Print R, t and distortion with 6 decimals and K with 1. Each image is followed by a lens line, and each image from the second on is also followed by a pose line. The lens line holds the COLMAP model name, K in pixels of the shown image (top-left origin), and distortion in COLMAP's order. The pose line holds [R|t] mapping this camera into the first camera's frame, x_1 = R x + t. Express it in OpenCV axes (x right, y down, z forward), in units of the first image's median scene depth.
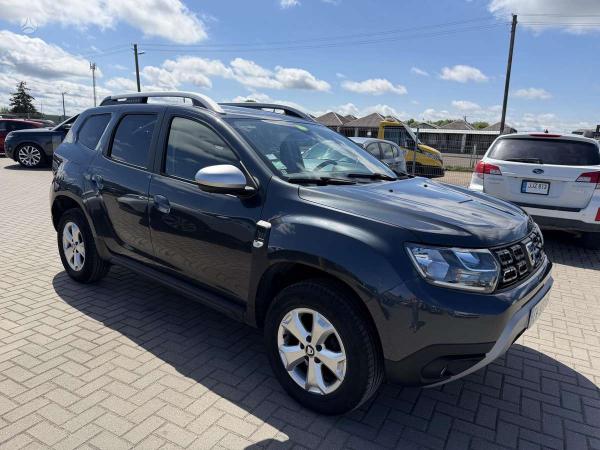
lens RADIAL K [[431.3, 0, 300.0], [0, 431.3, 225.0], [0, 0, 1]] dist [0.067304, -0.087833]
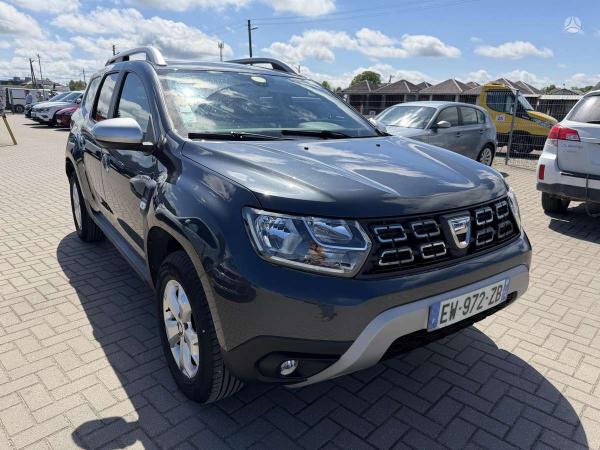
lens RADIAL K [[436.5, 0, 300.0], [0, 436.5, 225.0], [0, 0, 1]] dist [0.001238, -0.002715]
pose [[0.963688, 0.050028, -0.262302, 0.334908], [-0.034981, 0.997480, 0.061728, 0.012879], [0.264730, -0.050311, 0.963009, 0.155327]]
